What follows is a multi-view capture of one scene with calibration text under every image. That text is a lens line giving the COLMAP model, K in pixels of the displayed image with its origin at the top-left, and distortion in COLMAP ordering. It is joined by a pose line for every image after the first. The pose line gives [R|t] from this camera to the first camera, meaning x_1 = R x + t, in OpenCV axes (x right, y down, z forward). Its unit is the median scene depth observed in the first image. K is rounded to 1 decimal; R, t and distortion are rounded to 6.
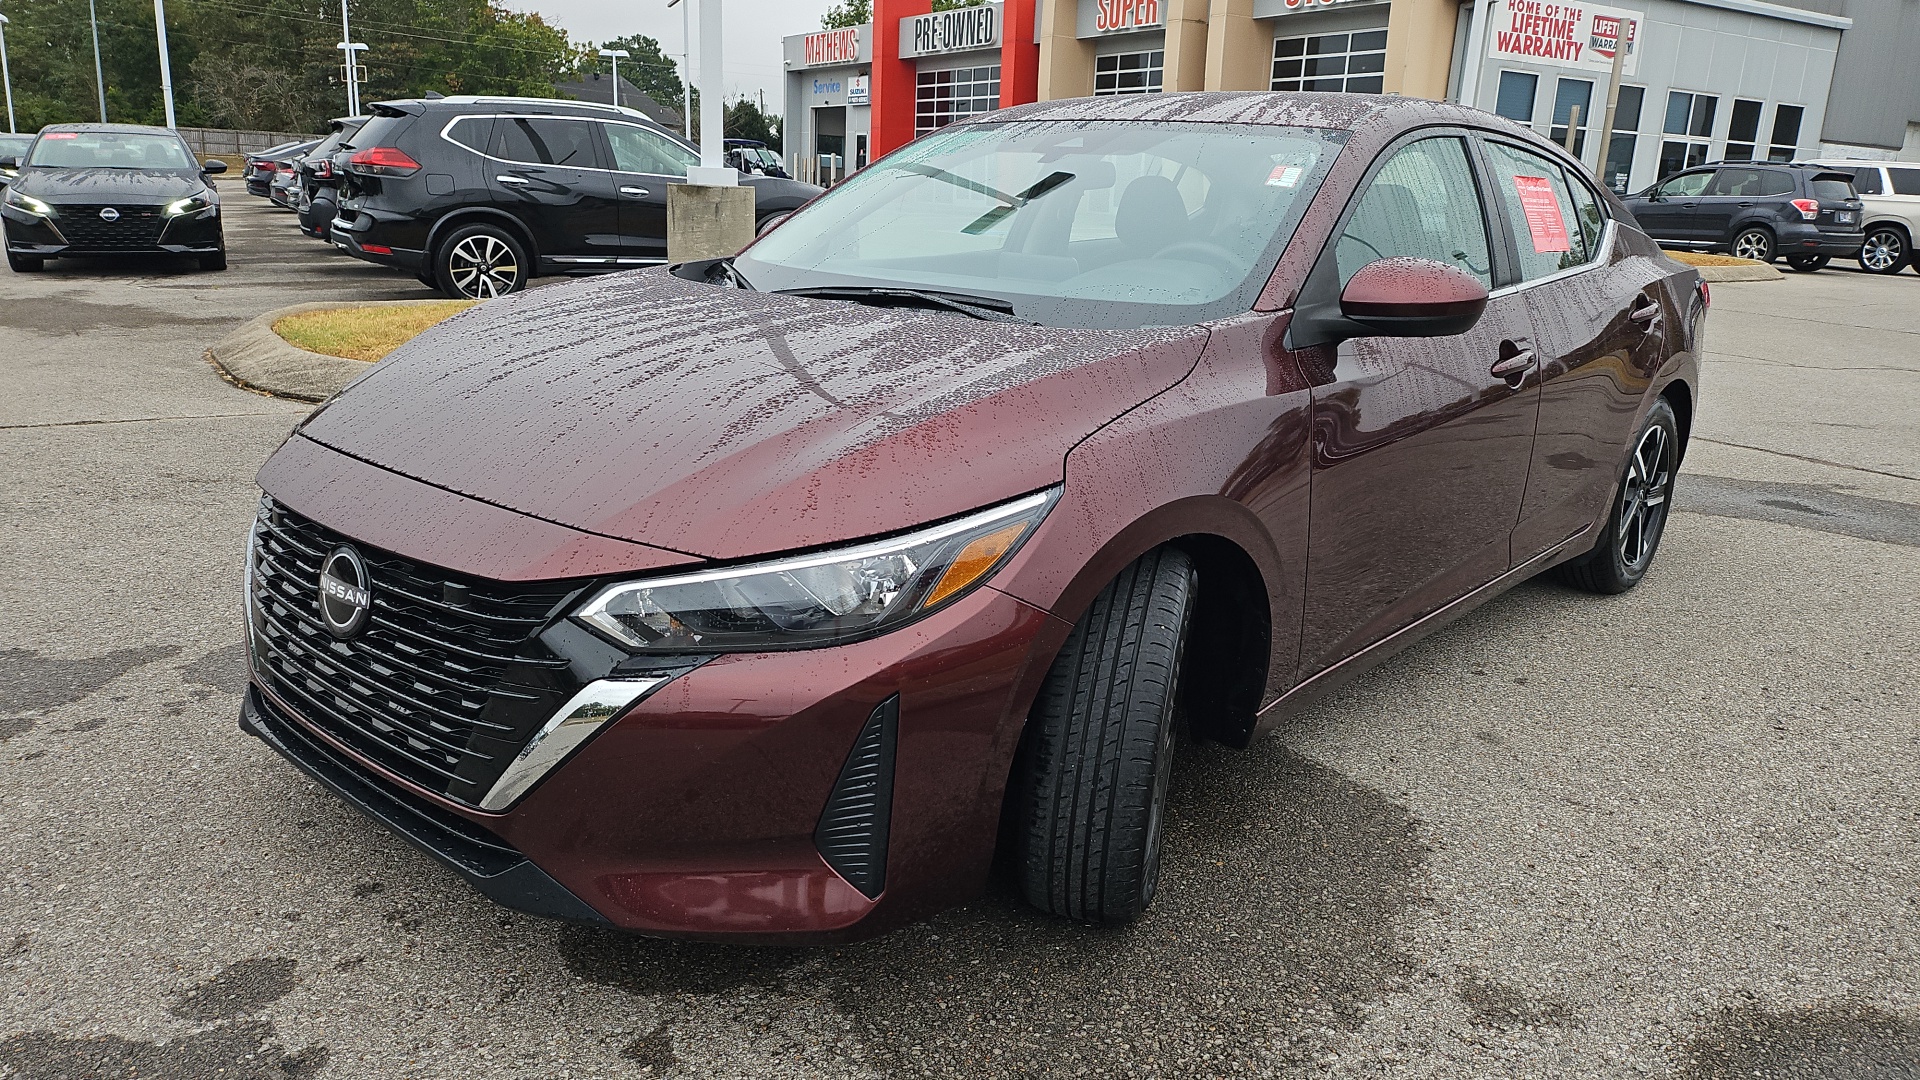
lens RADIAL K [[1441.3, 0, 960.0], [0, 1441.3, 540.0], [0, 0, 1]] dist [0.057084, -0.078145]
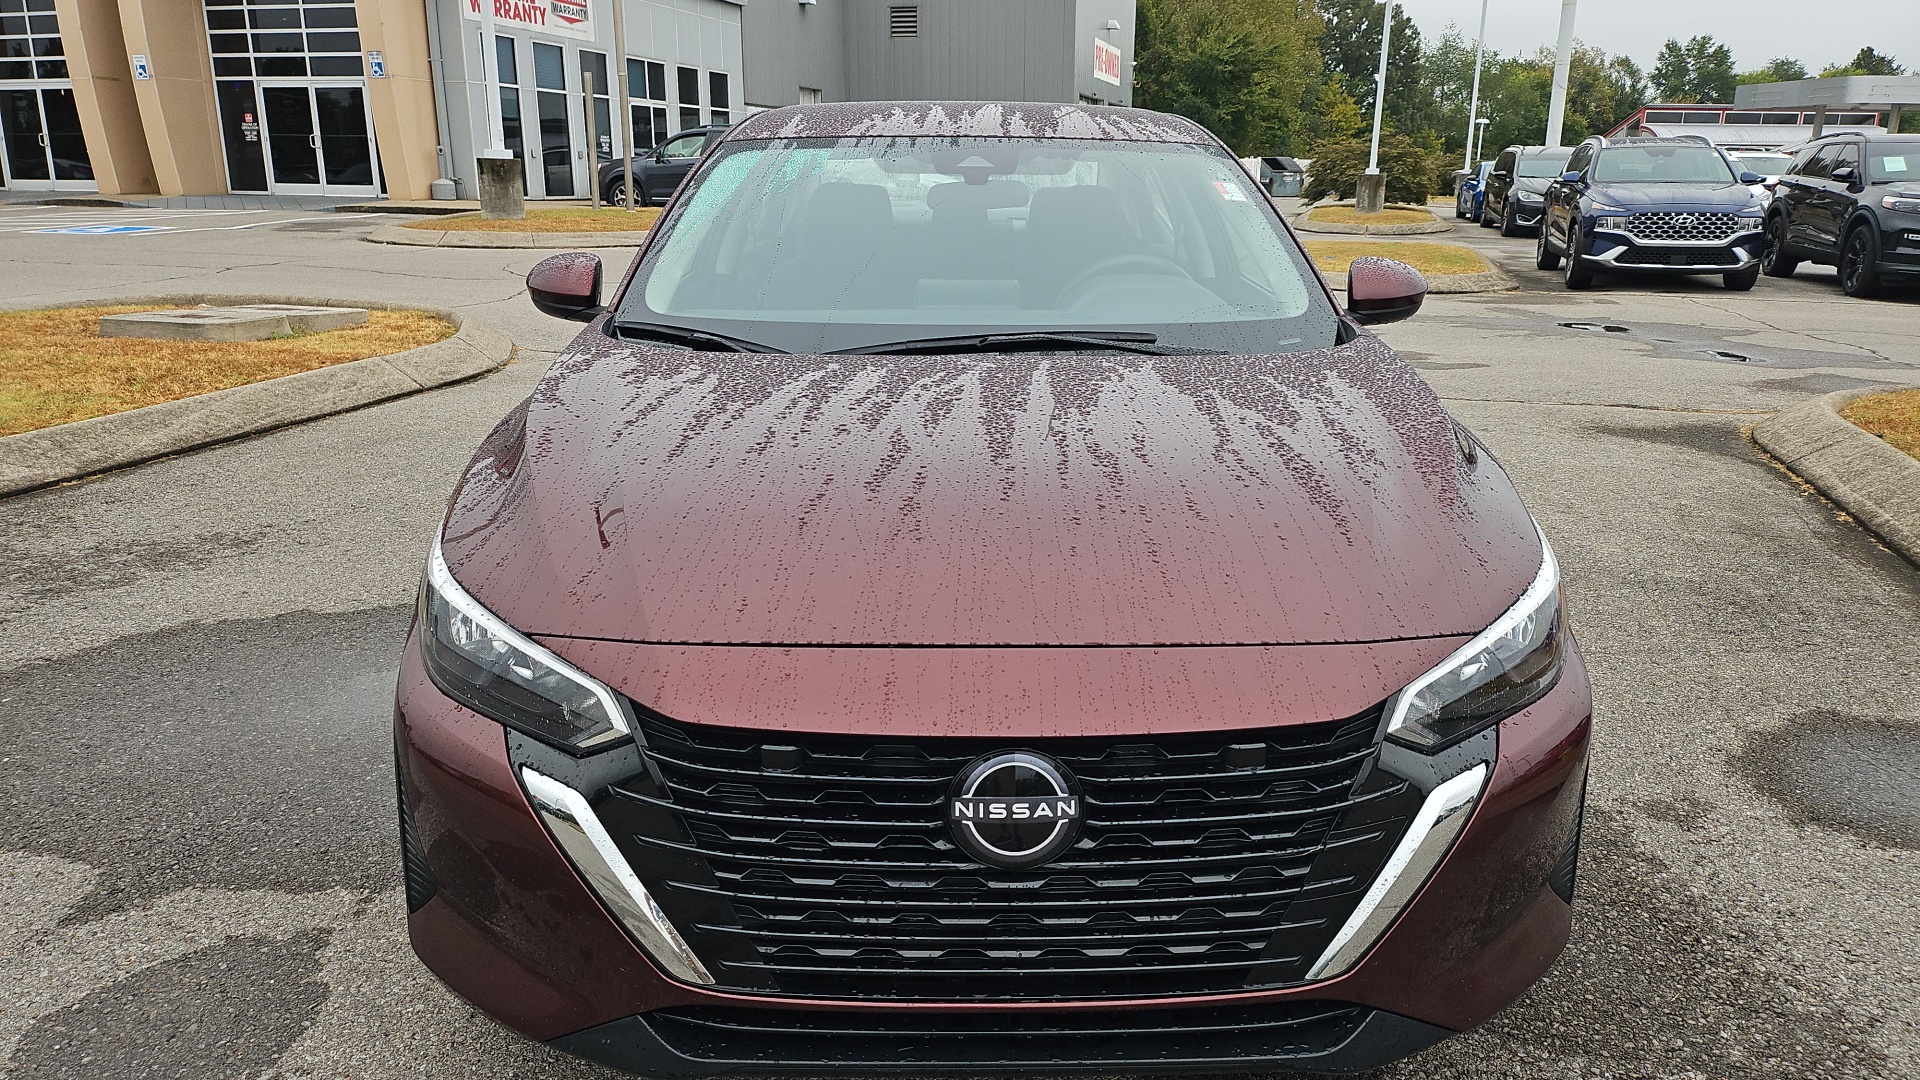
lens RADIAL K [[1441.3, 0, 960.0], [0, 1441.3, 540.0], [0, 0, 1]] dist [0.057084, -0.078145]
pose [[0.695637, -0.209339, 0.687217, -0.154896], [0.185416, 0.976509, 0.109774, -0.031964], [-0.694053, 0.051058, 0.718111, 0.075953]]
